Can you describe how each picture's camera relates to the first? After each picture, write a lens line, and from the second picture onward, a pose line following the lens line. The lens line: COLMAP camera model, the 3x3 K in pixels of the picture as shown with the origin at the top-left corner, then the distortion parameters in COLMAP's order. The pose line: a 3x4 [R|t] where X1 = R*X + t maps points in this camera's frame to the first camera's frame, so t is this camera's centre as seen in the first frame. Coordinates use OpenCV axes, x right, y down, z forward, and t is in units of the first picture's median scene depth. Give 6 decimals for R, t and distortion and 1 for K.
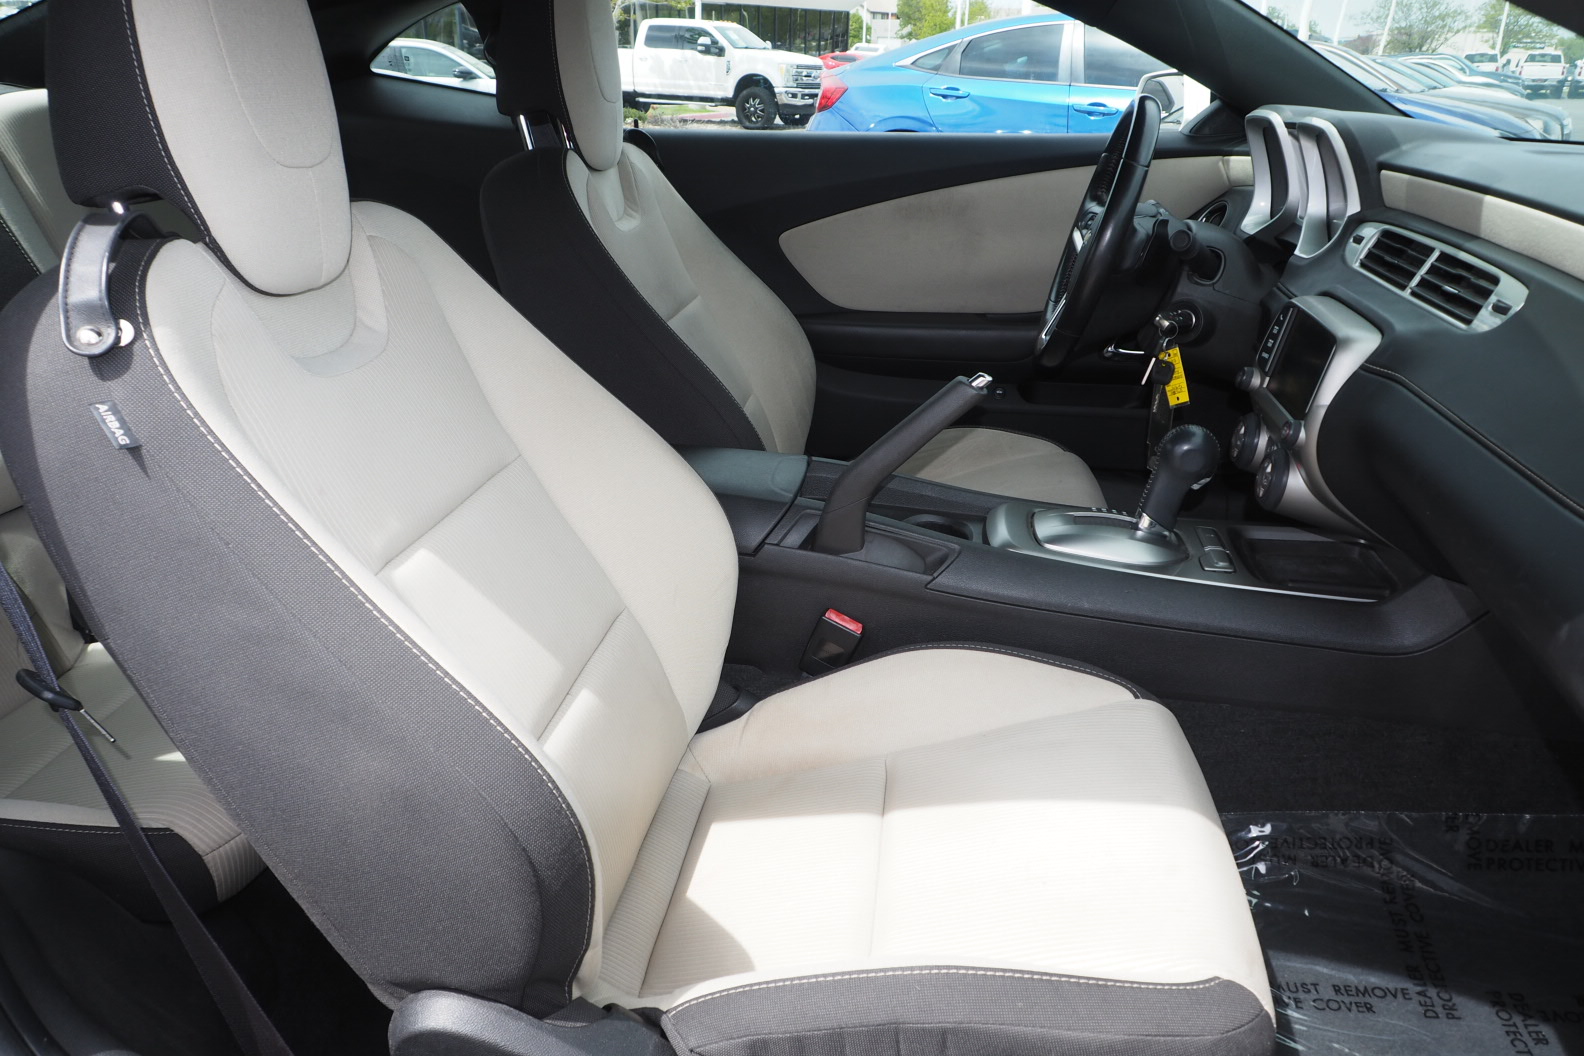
lens RADIAL K [[1122.6, 0, 798.2], [0, 1122.6, 533.1], [0, 0, 1]] dist [-0.027703, 0.006382]
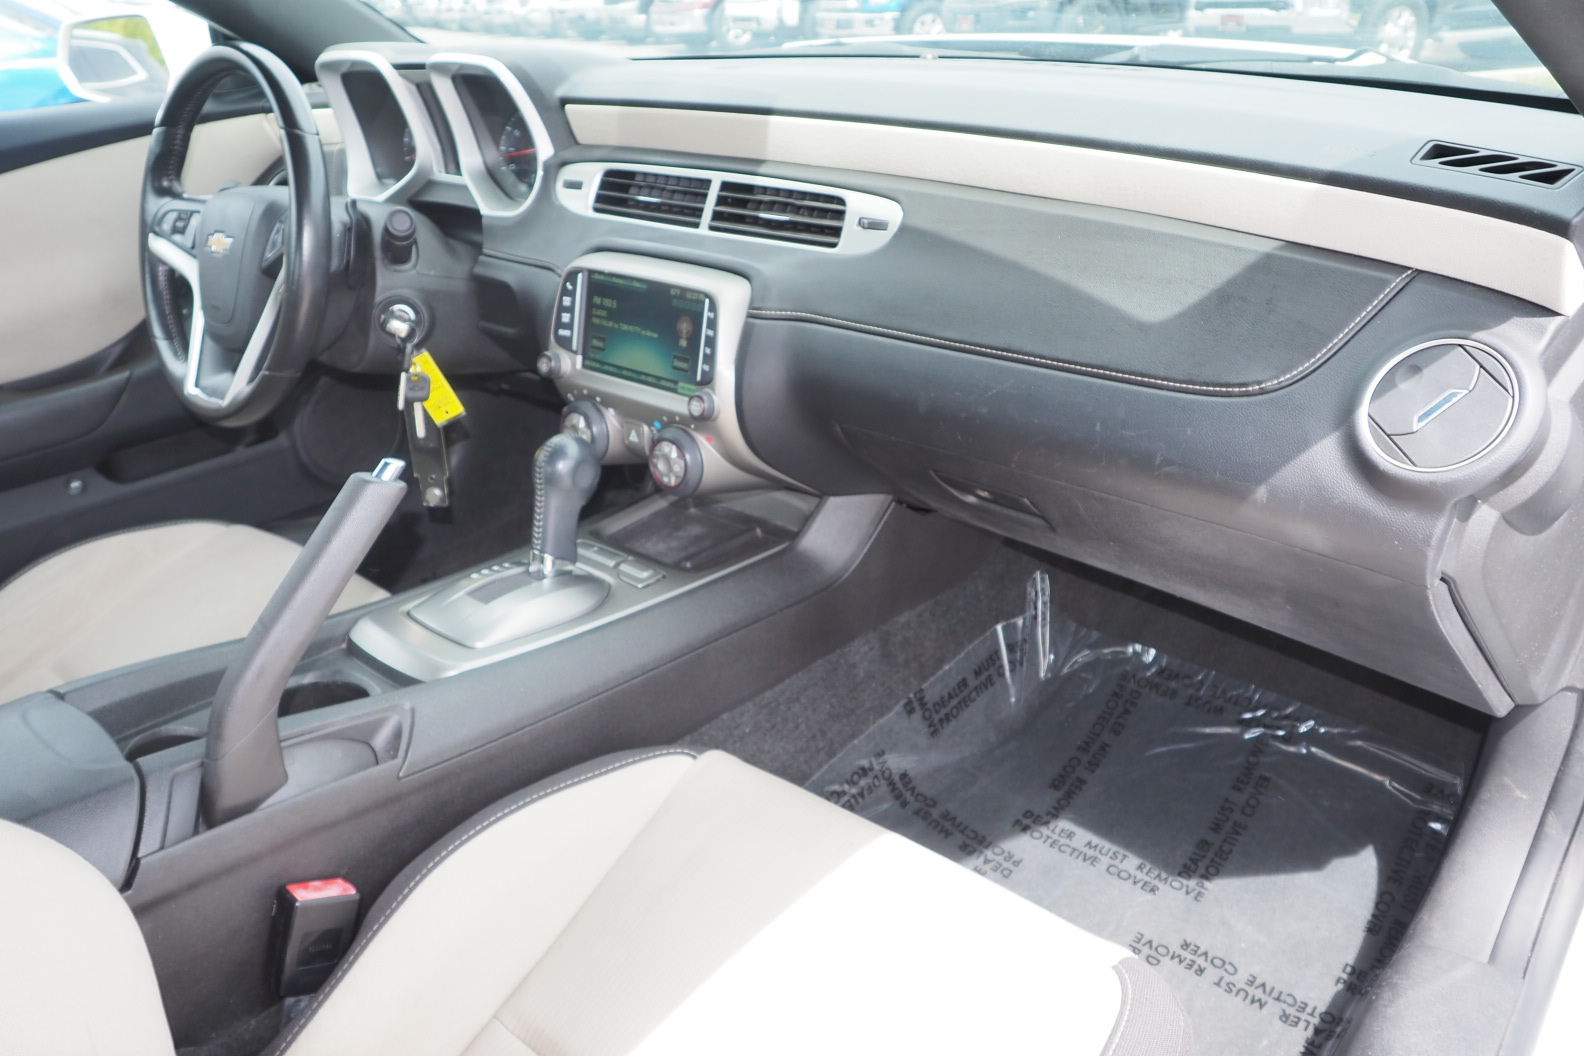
lens RADIAL K [[1196.6, 0, 760.5], [0, 1196.6, 525.5], [0, 0, 1]] dist [-0.025333, 0.004838]
pose [[0.538322, -0.371154, 0.756607, -0.280803], [0.354737, 0.914179, 0.196057, -0.168396], [-0.764442, 0.162854, 0.623785, 0.375672]]
